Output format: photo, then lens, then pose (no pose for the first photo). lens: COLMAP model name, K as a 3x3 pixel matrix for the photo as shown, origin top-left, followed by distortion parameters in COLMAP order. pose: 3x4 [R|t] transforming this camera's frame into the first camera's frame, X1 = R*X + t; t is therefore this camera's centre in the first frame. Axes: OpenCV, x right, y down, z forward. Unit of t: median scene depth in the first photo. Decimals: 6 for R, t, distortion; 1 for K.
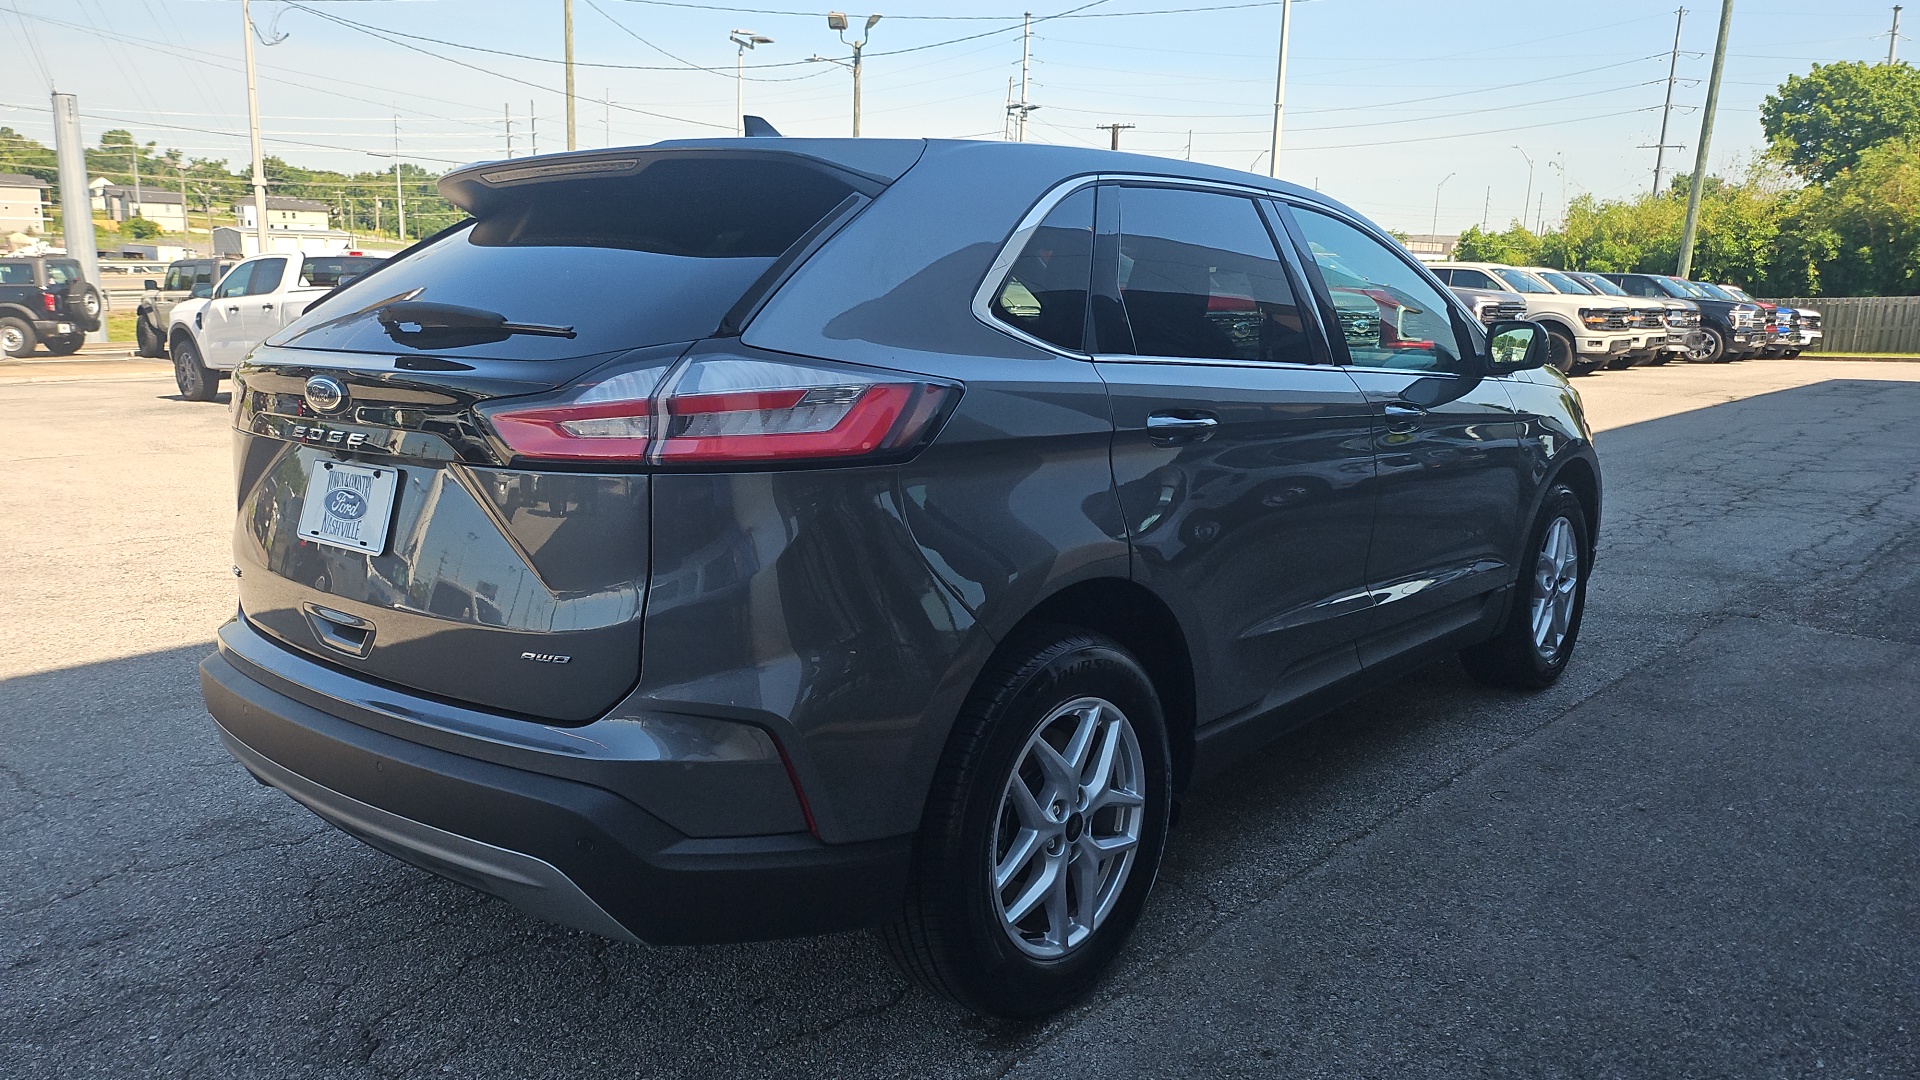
lens RADIAL K [[1339.7, 0, 949.4], [0, 1339.7, 535.2], [0, 0, 1]] dist [0.064347, -0.083709]
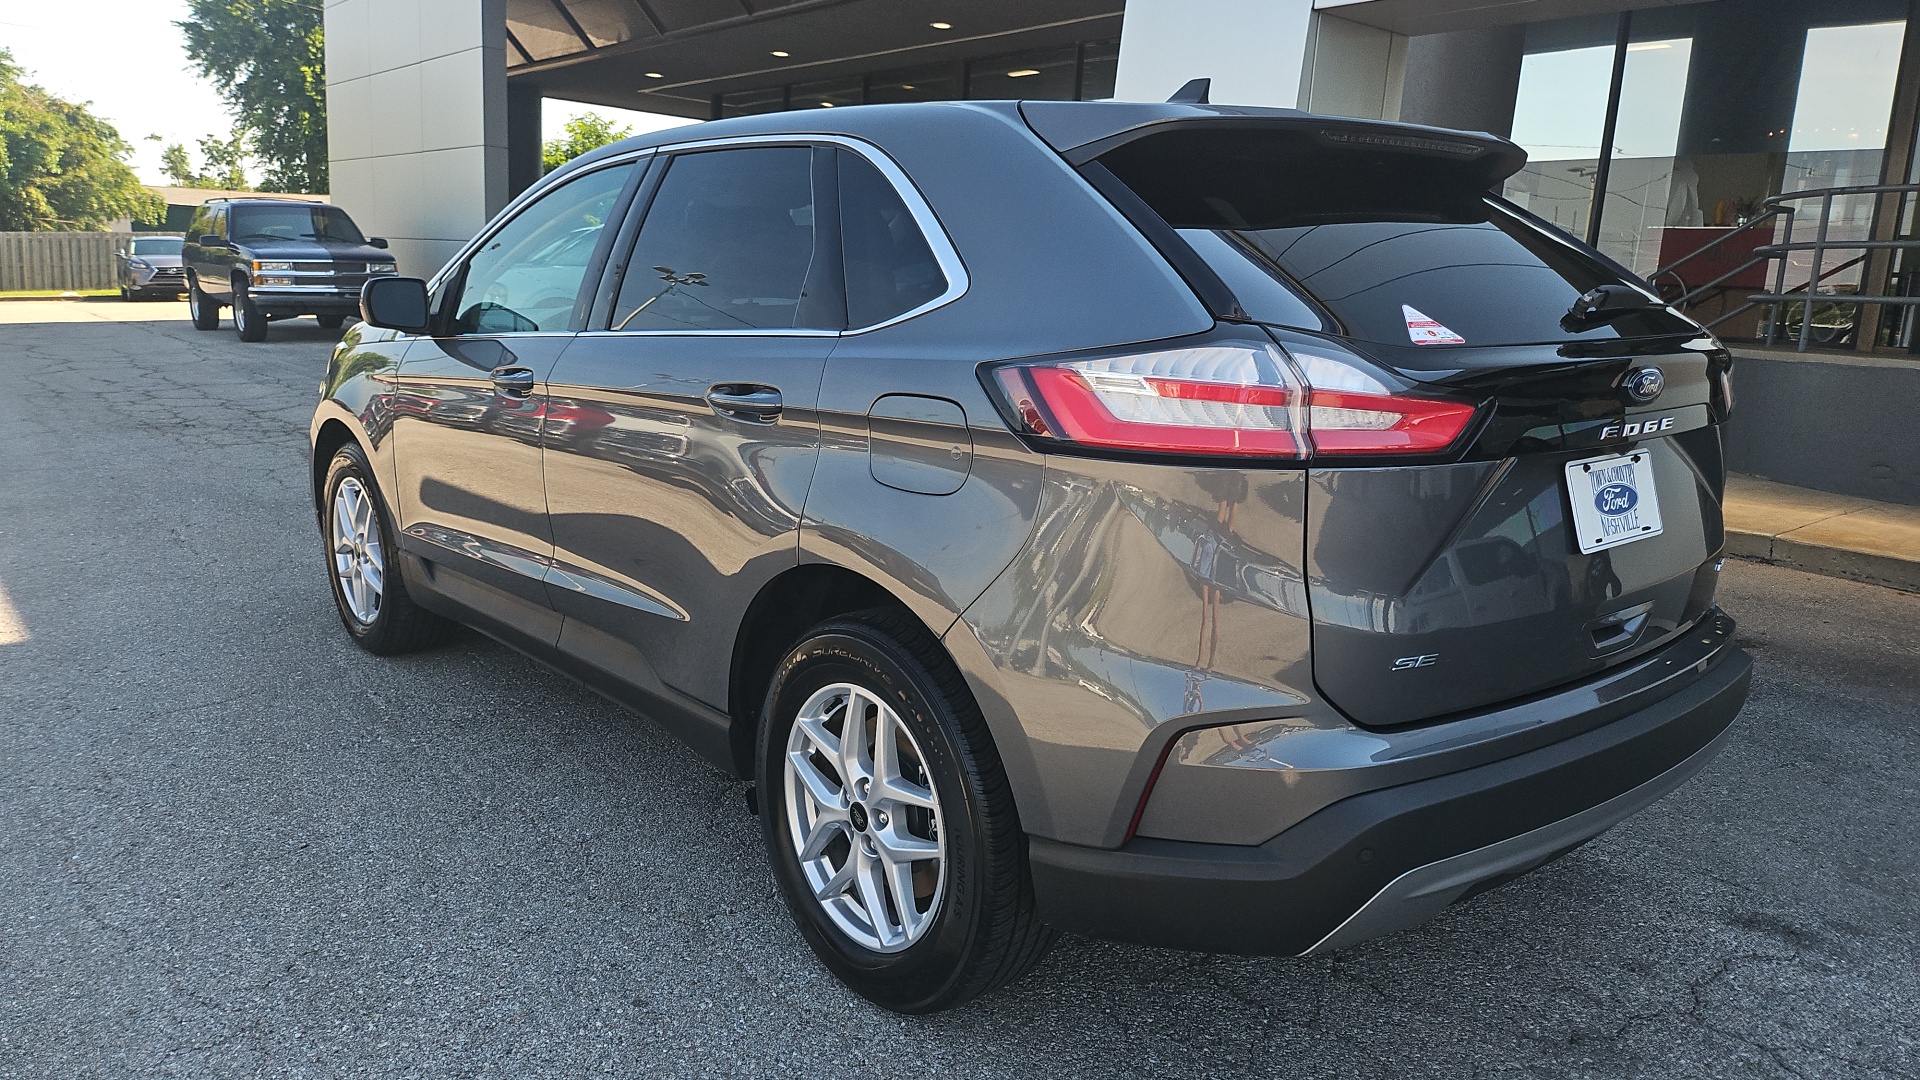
lens RADIAL K [[1339.7, 0, 949.4], [0, 1339.7, 535.2], [0, 0, 1]] dist [0.064347, -0.083709]
pose [[0.168564, -0.197581, 0.965685, -1.412634], [0.148990, 0.973555, 0.173185, -0.227393], [-0.974366, 0.114684, 0.193544, 1.237288]]
